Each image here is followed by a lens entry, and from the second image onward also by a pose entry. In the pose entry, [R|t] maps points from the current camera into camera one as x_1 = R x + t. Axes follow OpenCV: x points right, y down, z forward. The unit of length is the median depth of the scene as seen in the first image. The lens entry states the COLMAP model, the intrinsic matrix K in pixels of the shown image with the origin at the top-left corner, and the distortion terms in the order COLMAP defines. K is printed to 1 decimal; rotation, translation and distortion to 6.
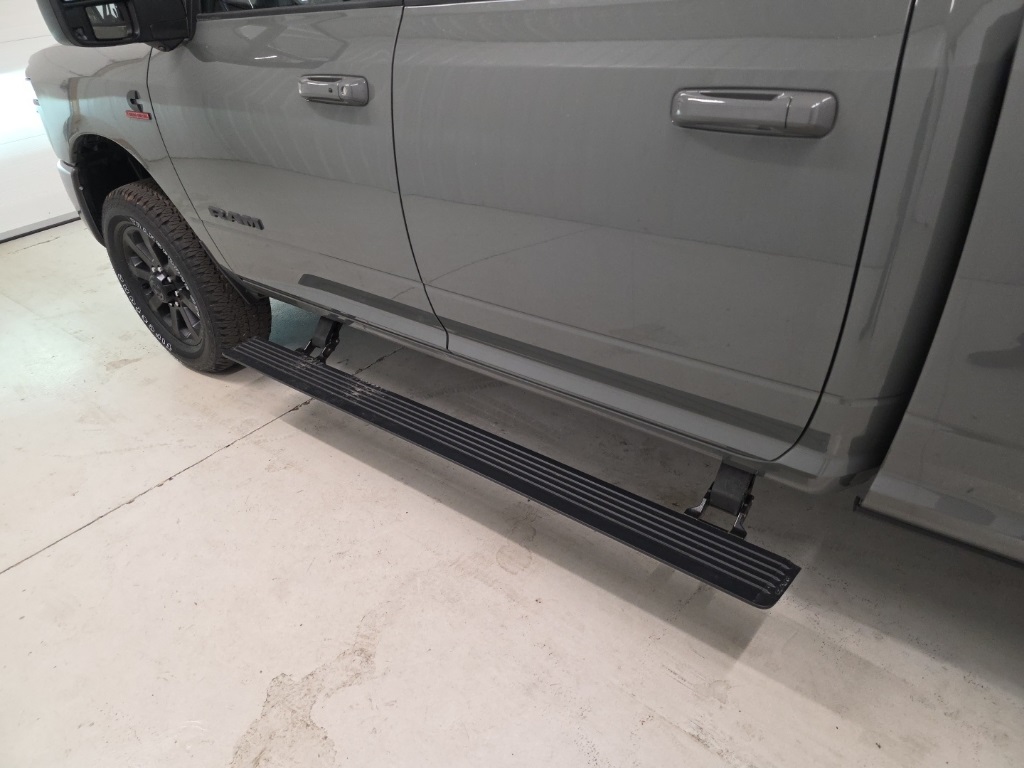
lens RADIAL K [[698.4, 0, 536.3], [0, 698.4, 396.4], [0, 0, 1]] dist [0.039426, -0.032293]
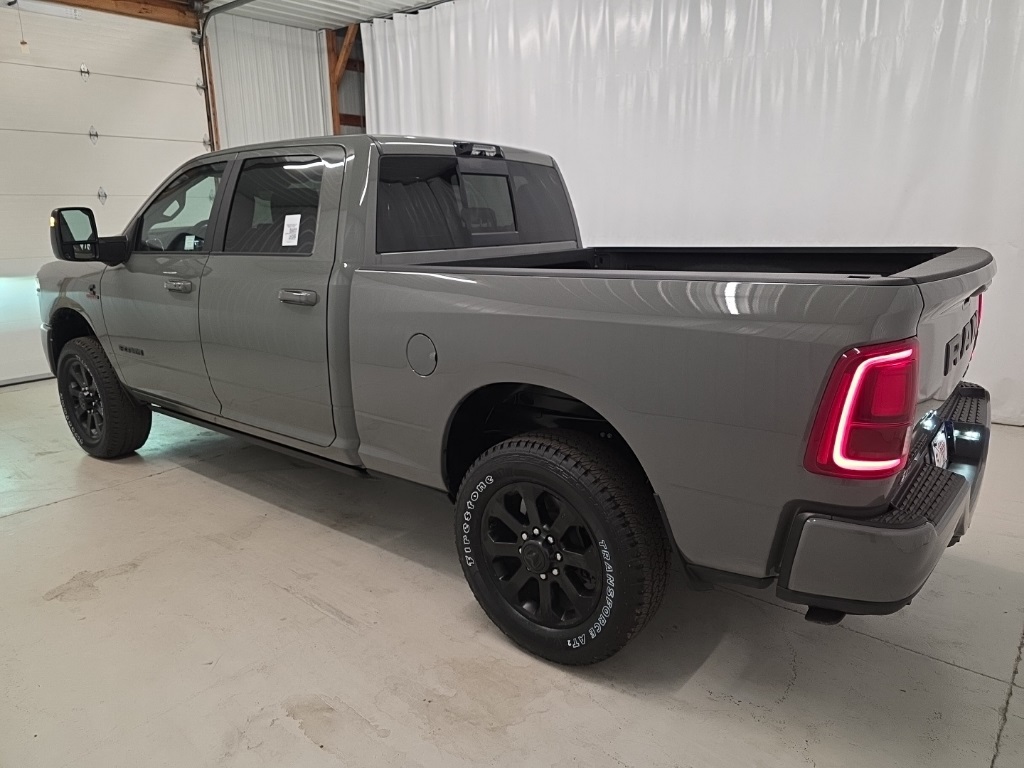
lens RADIAL K [[698.4, 0, 516.7], [0, 698.4, 380.6], [0, 0, 1]] dist [0.039426, -0.032293]
pose [[0.997623, 0.066326, 0.018690, 0.422814], [-0.056326, 0.941134, -0.333307, 0.292024], [-0.039696, 0.331463, 0.942633, -0.574458]]
